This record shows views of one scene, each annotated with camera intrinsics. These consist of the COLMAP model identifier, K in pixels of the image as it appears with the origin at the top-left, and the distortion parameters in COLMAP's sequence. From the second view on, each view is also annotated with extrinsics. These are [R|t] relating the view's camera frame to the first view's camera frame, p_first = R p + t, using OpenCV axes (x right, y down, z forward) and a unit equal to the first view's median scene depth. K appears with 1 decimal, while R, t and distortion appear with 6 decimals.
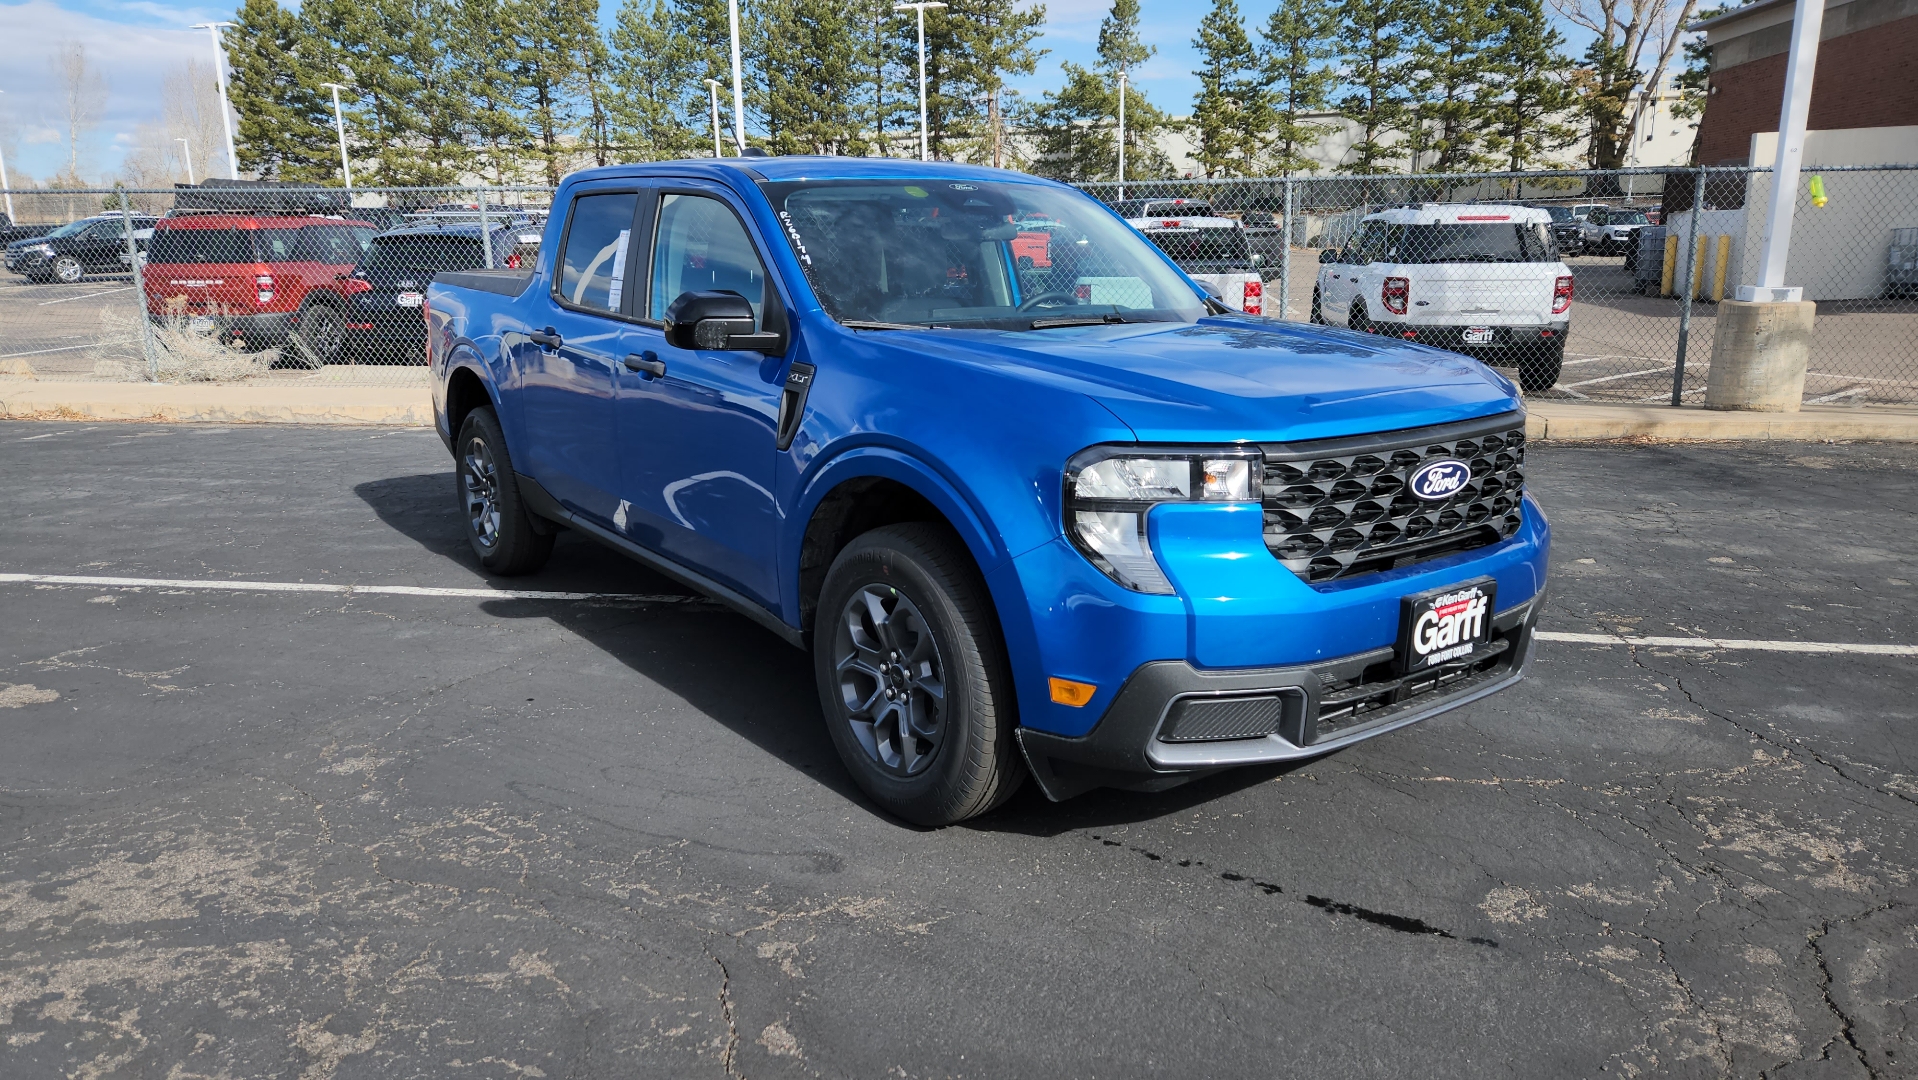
lens RADIAL K [[1272.9, 0, 923.6], [0, 1272.9, 550.0], [0, 0, 1]] dist [0.072044, -0.055243]
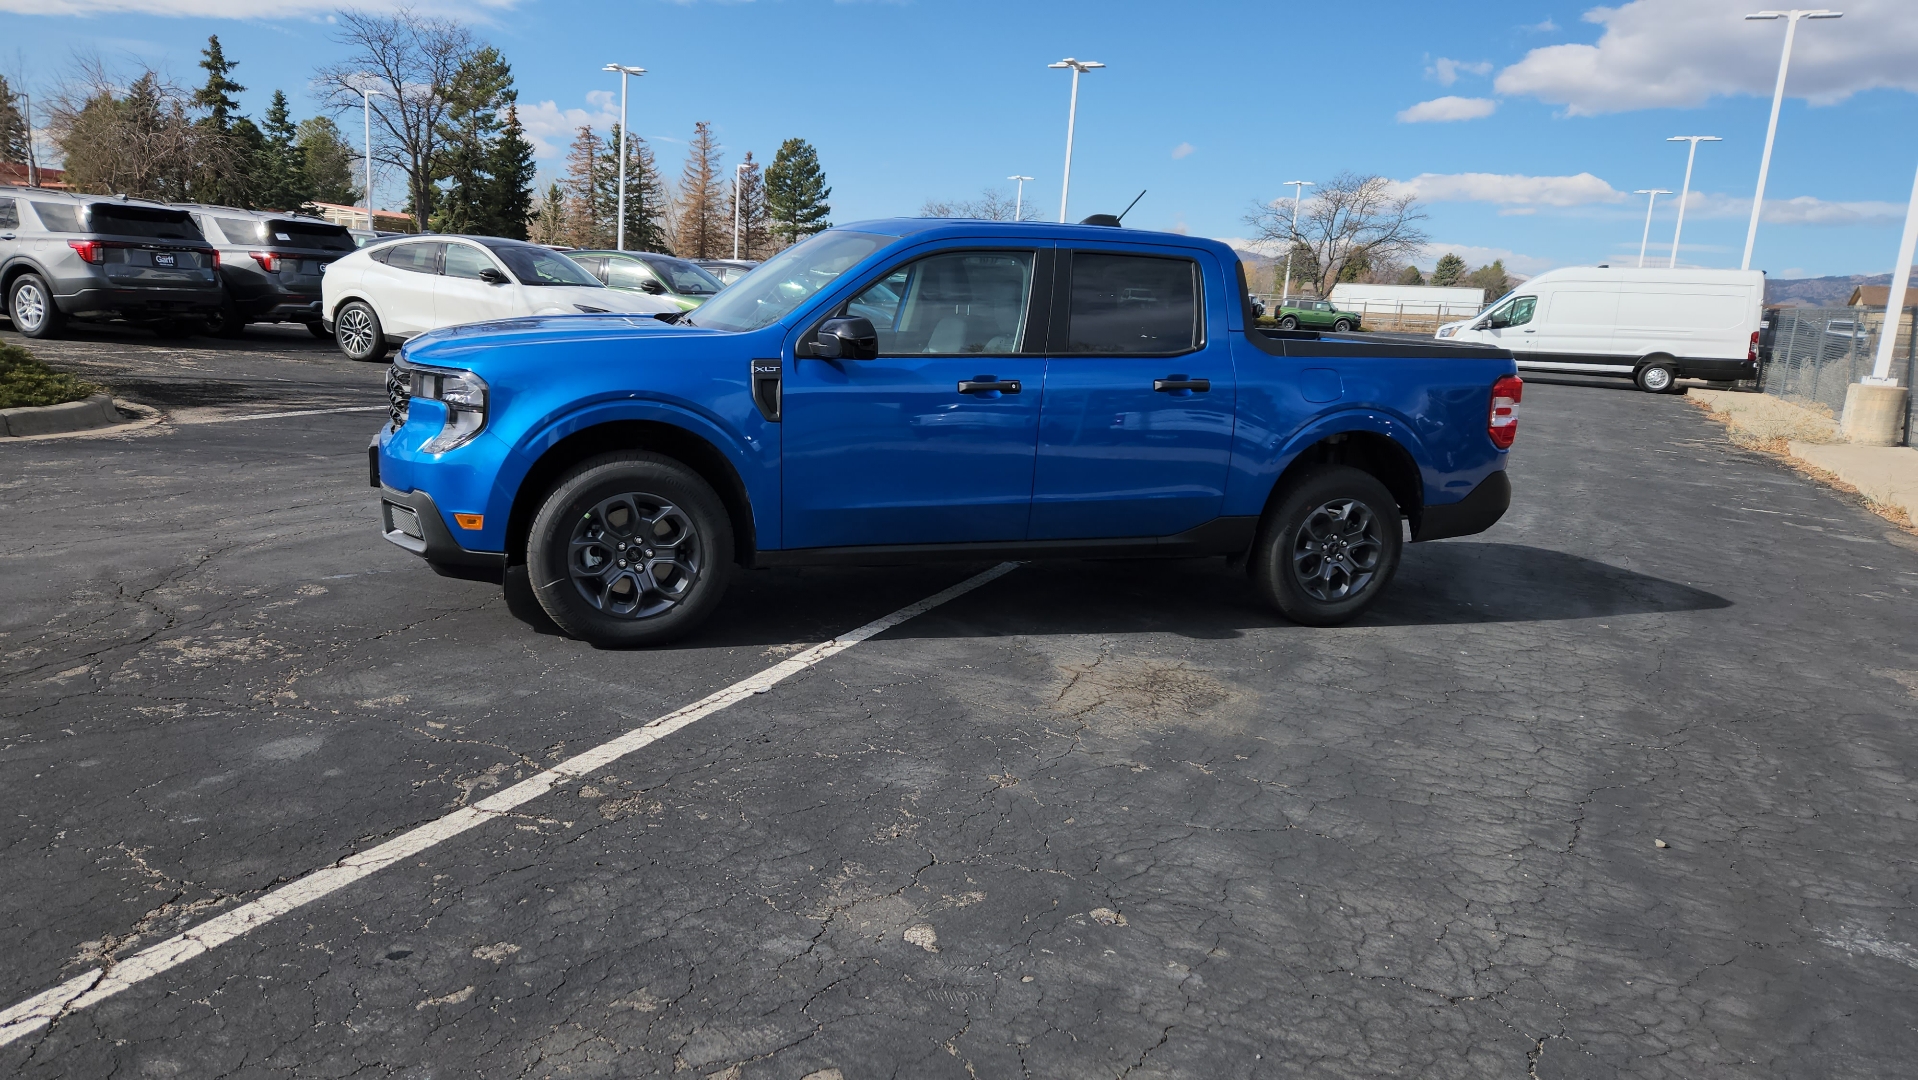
lens RADIAL K [[1272.9, 0, 931.1], [0, 1272.9, 543.8], [0, 0, 1]] dist [0.072044, -0.055243]
pose [[-0.279069, 0.179669, -0.943313, 0.070726], [-0.283629, 0.923091, 0.259726, -0.019282], [0.917428, 0.340032, -0.206647, 0.078733]]
